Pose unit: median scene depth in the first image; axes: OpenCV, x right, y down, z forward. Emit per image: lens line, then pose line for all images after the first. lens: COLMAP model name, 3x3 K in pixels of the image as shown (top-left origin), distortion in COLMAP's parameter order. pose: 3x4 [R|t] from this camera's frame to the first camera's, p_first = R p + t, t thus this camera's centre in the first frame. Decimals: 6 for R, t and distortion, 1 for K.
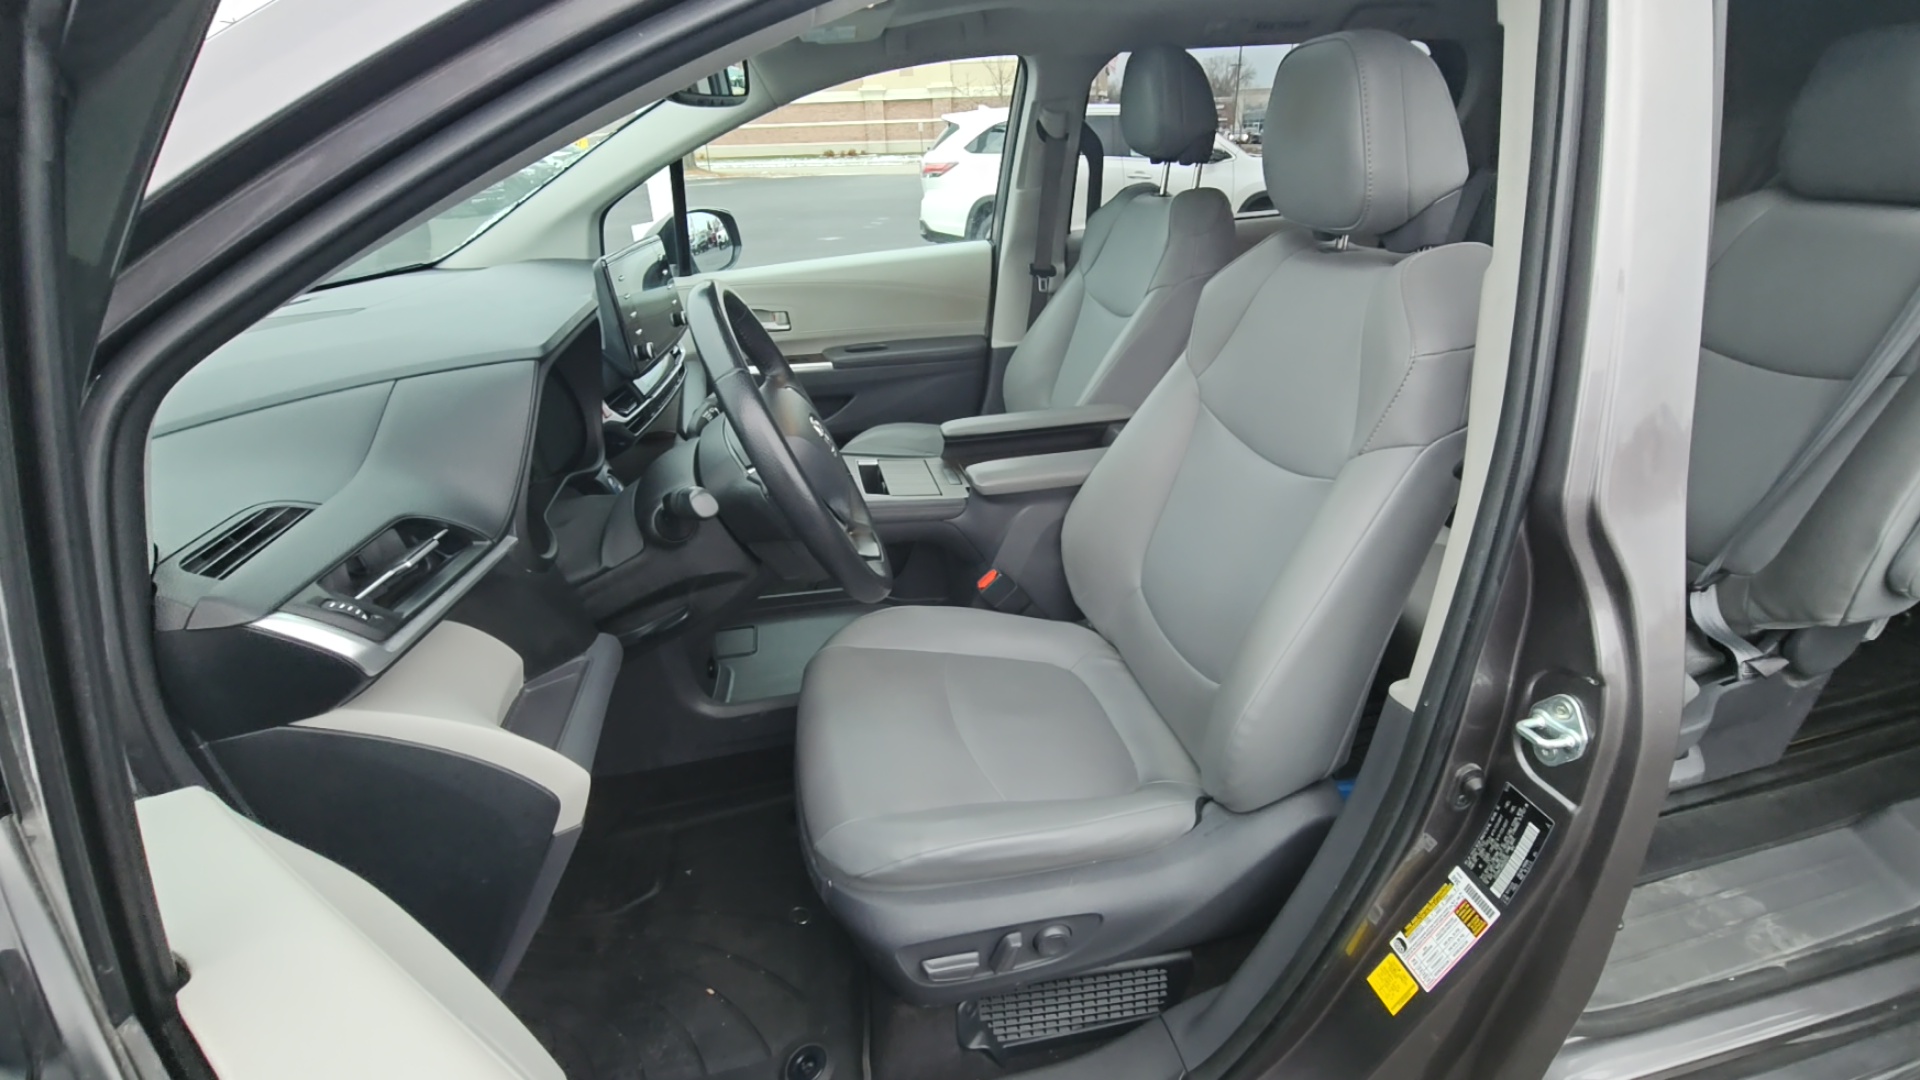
lens RADIAL K [[856.8, 0, 978.4], [0, 856.8, 546.7], [0, 0, 1]] dist [0.008533, -0.005411]
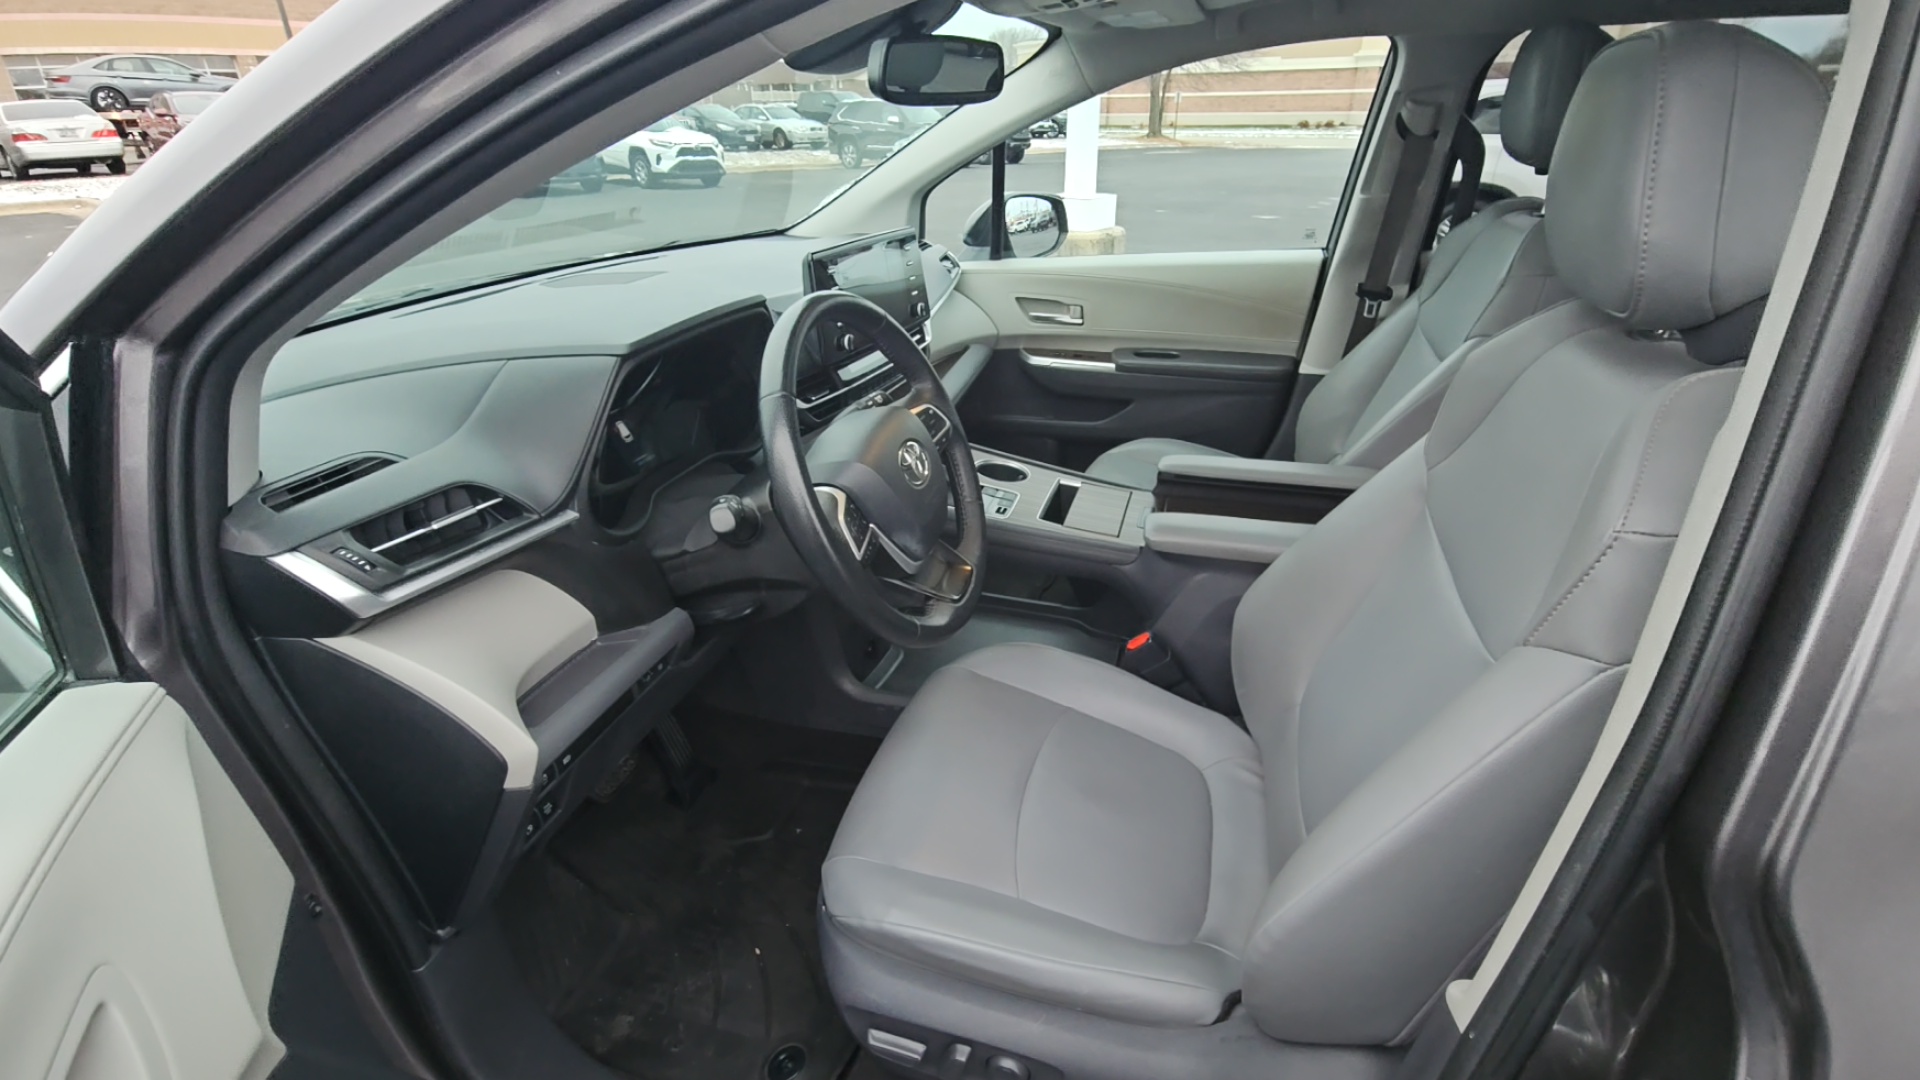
lens RADIAL K [[856.8, 0, 978.4], [0, 856.8, 546.7], [0, 0, 1]] dist [0.008533, -0.005411]
pose [[0.882571, 0.230719, -0.409678, 0.212965], [-0.218107, 0.972804, 0.077987, -0.094217], [0.416530, 0.020524, 0.908890, 0.119700]]
